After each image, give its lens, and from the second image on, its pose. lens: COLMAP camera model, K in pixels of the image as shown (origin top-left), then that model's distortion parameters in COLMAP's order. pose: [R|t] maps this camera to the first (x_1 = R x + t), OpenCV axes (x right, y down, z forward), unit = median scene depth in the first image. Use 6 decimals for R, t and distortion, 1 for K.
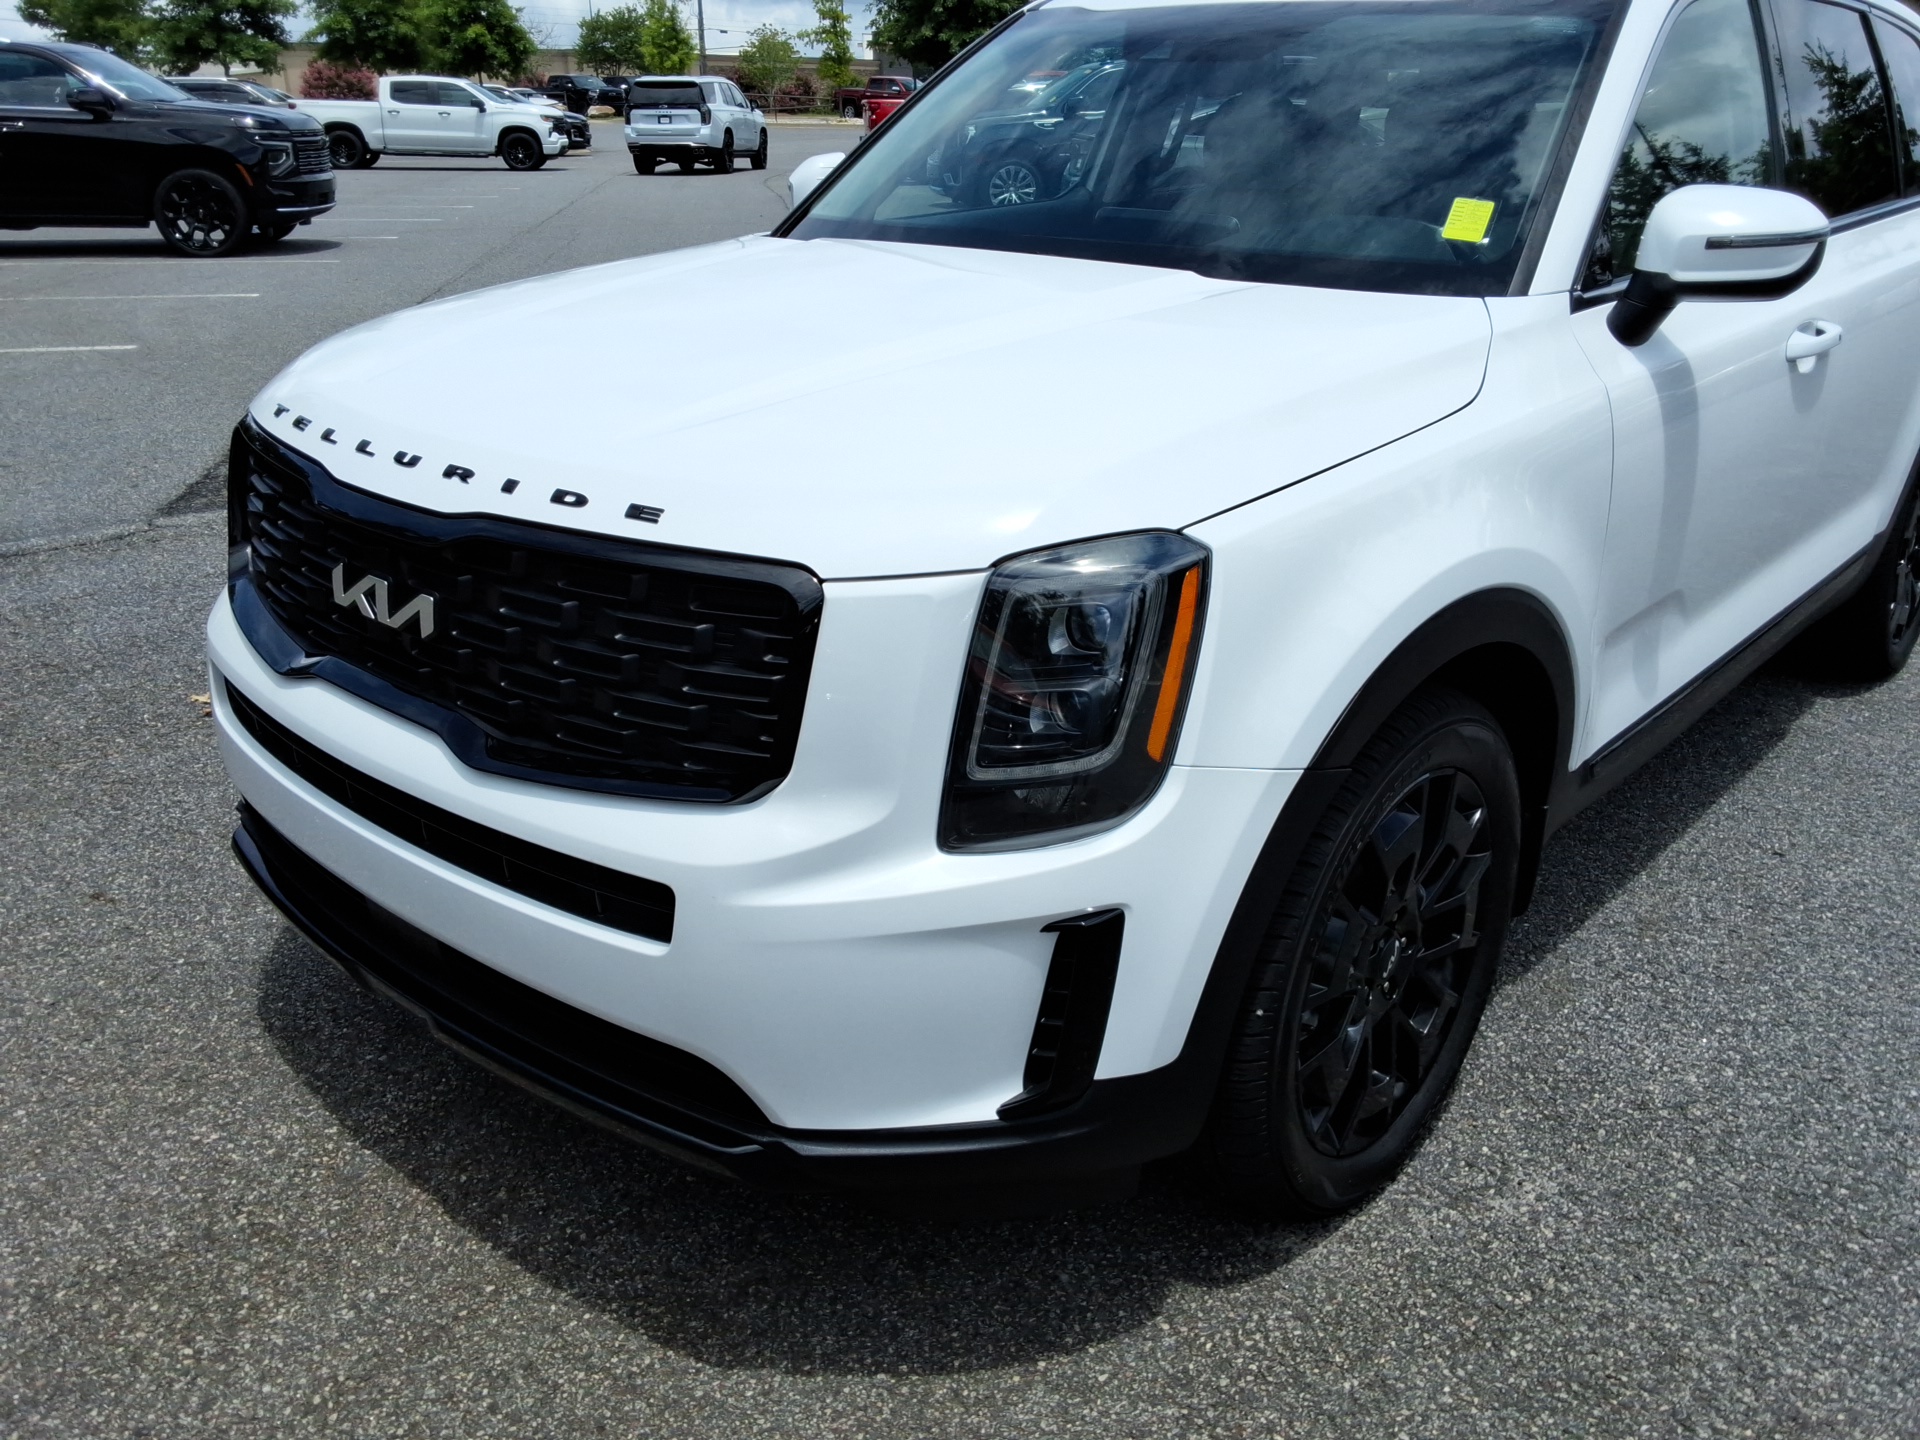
lens RADIAL K [[1550.9, 0, 955.7], [0, 1550.9, 699.8], [0, 0, 1]] dist [0.111519, -0.172736]
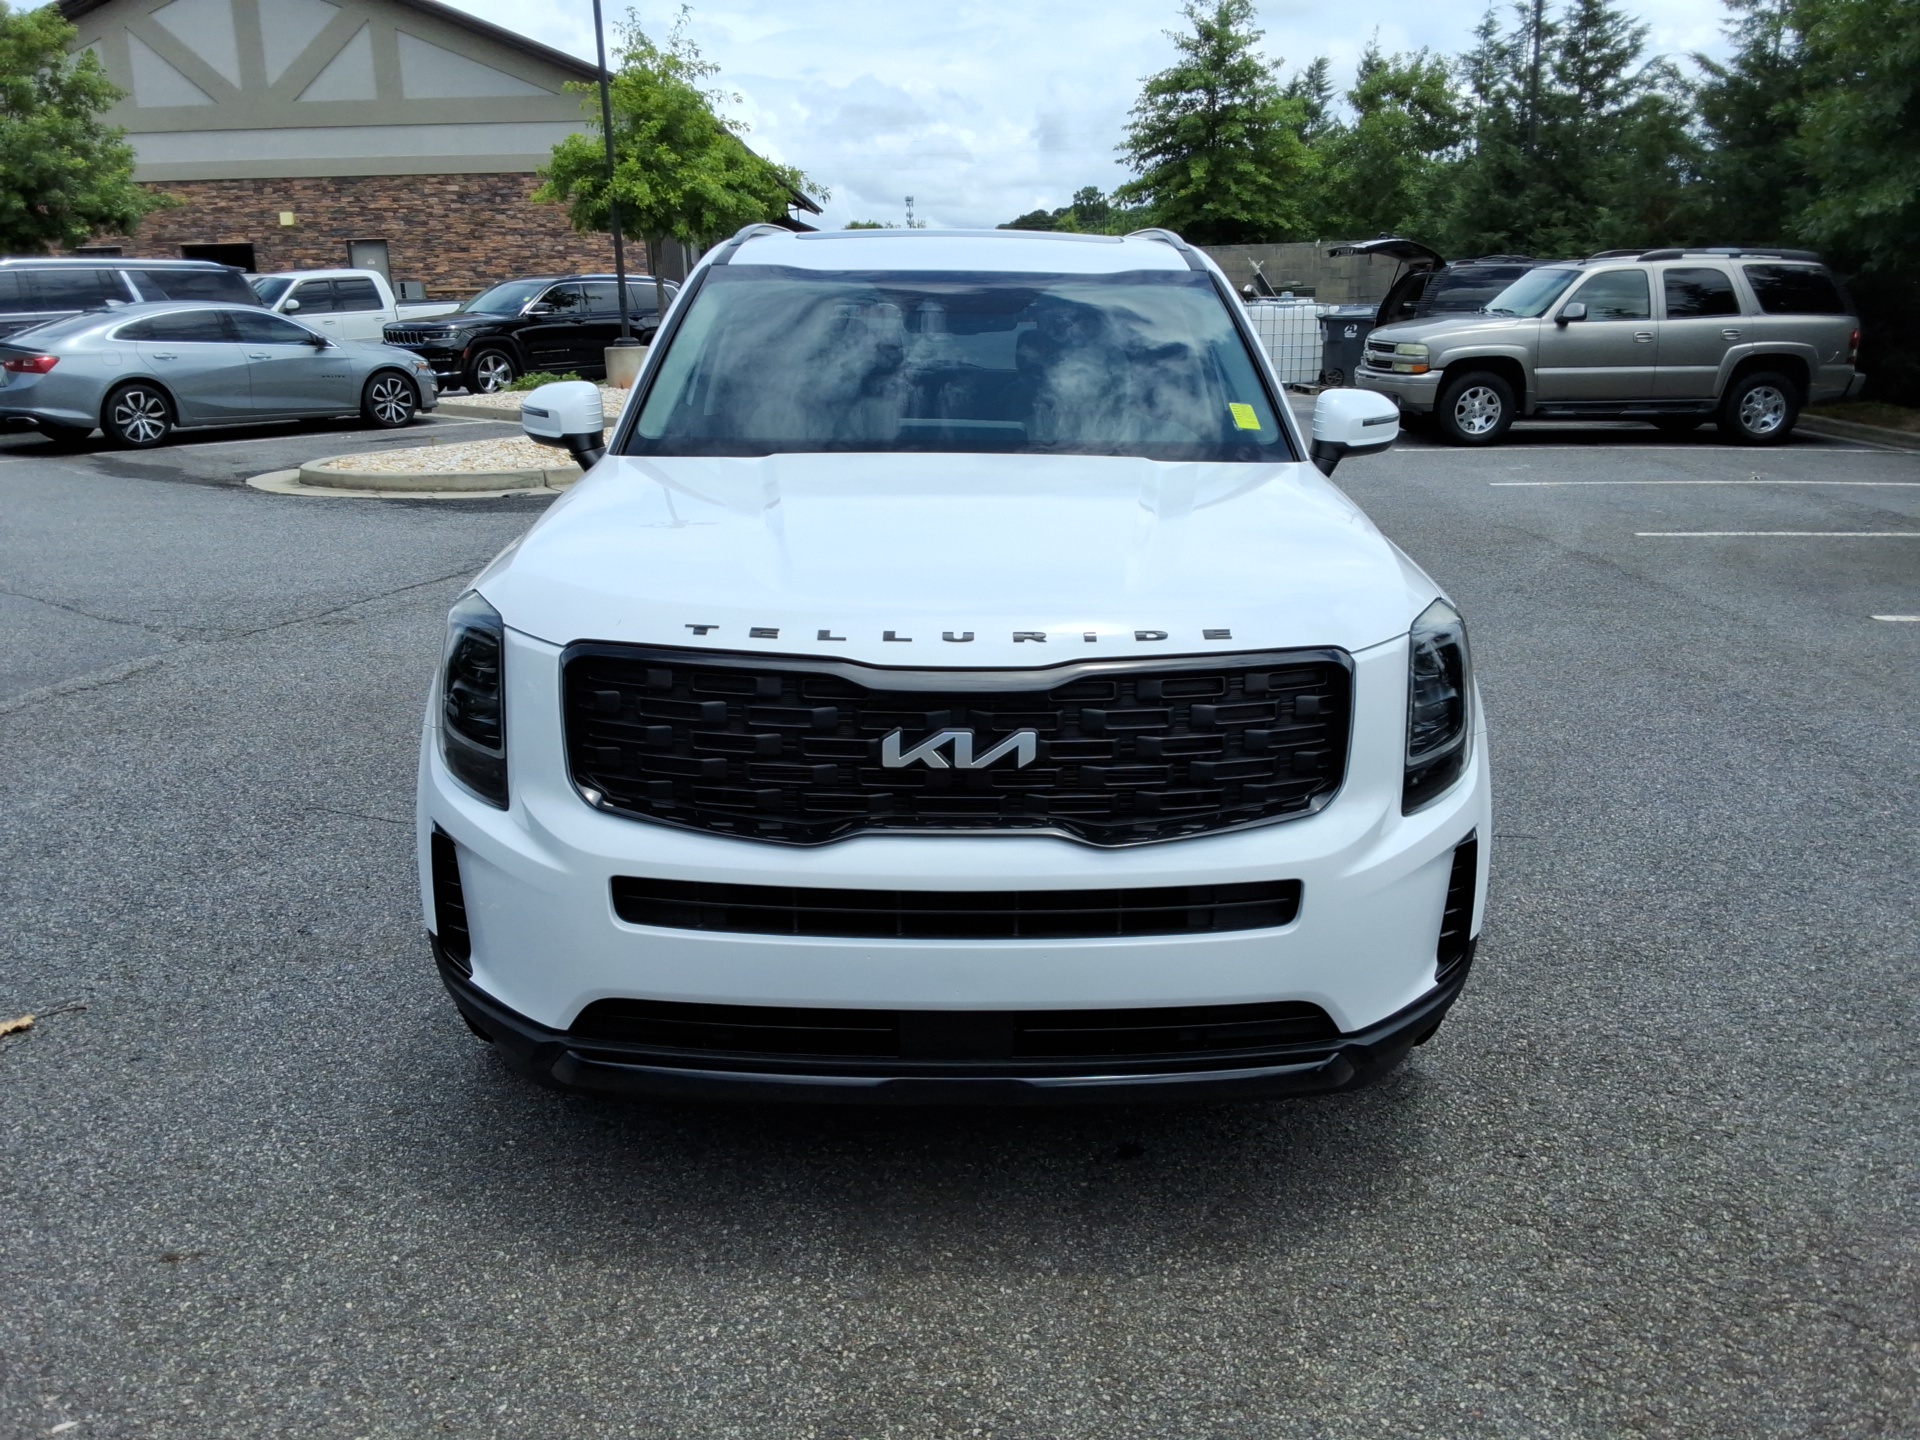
lens RADIAL K [[1550.9, 0, 967.4], [0, 1550.9, 677.3], [0, 0, 1]] dist [0.111519, -0.172736]
pose [[0.742710, -0.156477, 0.651073, -1.181862], [0.238835, 0.970266, -0.039260, -0.070917], [-0.625571, 0.184658, 0.757999, 0.047356]]
